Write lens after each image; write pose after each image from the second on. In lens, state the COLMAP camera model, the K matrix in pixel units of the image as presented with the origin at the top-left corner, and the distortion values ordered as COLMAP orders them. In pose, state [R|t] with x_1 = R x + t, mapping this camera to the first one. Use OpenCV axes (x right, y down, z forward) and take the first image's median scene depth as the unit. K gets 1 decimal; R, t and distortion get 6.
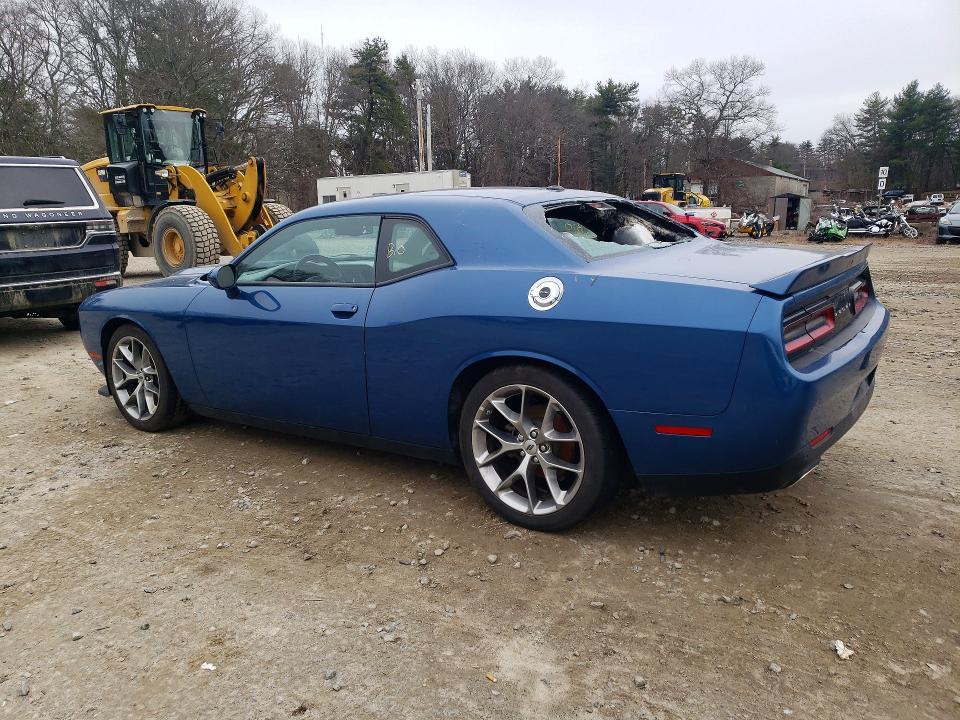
lens RADIAL K [[834.9, 0, 480.0], [0, 834.9, 360.0], [0, 0, 1]] dist [-0.083745, 0.163989]
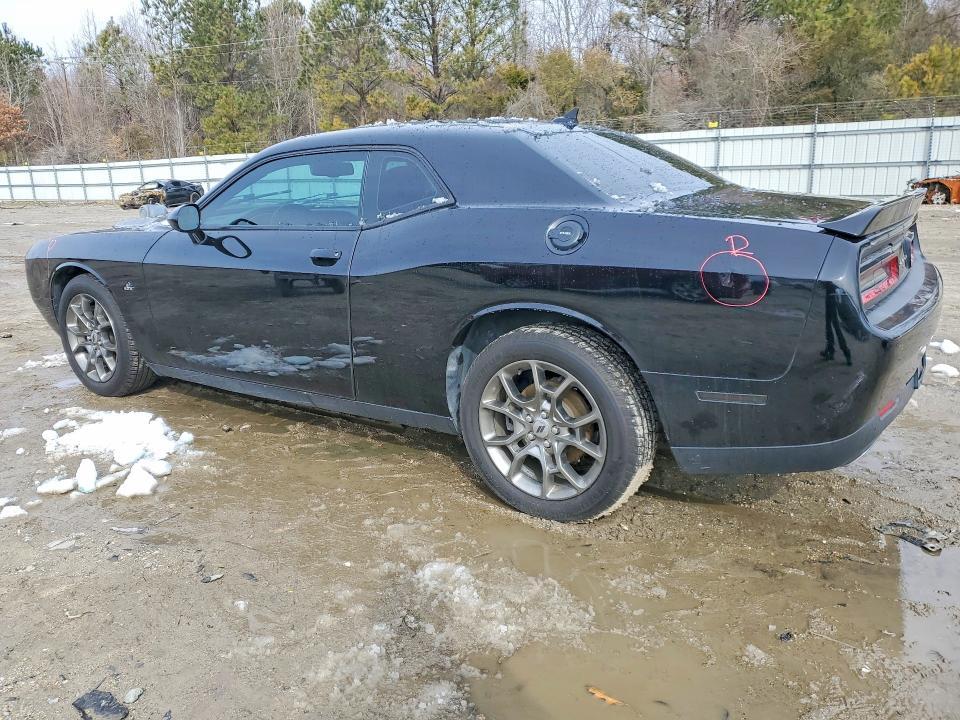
lens RADIAL K [[834.9, 0, 480.0], [0, 834.9, 360.0], [0, 0, 1]] dist [-0.083745, 0.163989]
pose [[0.999814, 0.005414, -0.018511, 0.009545], [-0.005085, 0.999828, 0.017816, 0.024945], [0.018604, -0.017718, 0.999670, 0.128226]]
